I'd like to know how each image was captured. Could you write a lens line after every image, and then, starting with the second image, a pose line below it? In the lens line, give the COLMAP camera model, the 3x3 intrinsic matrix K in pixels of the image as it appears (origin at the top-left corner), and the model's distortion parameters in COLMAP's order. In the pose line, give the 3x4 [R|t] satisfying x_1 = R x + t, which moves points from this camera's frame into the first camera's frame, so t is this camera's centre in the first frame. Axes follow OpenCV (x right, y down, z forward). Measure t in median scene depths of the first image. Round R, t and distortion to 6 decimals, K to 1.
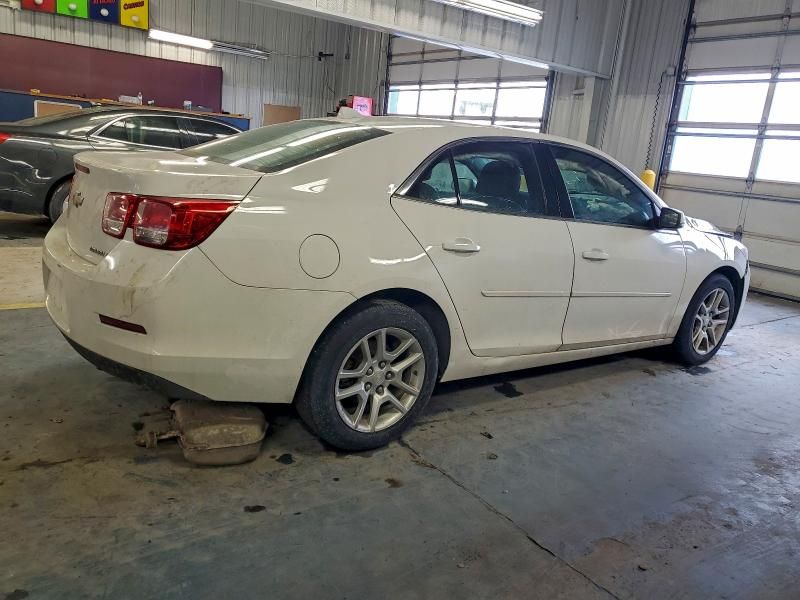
lens RADIAL K [[633.7, 0, 395.4], [0, 633.7, 297.7], [0, 0, 1]] dist [0.010843, 0.002949]
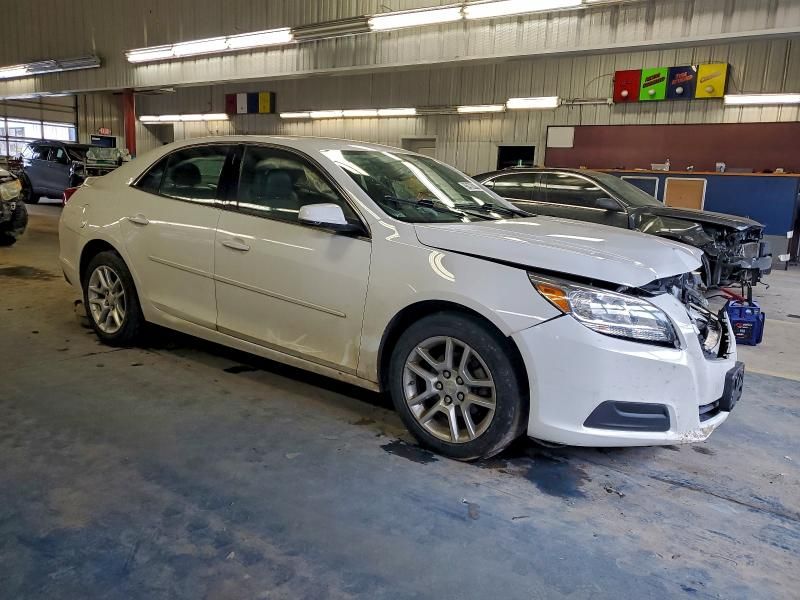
lens RADIAL K [[633.7, 0, 395.1], [0, 633.7, 301.1], [0, 0, 1]] dist [0.010843, 0.002949]
pose [[0.291010, 0.098249, -0.951662, 1.093533], [-0.237838, 0.970915, 0.027508, -0.053102], [0.926686, 0.218336, 0.305913, 0.753738]]
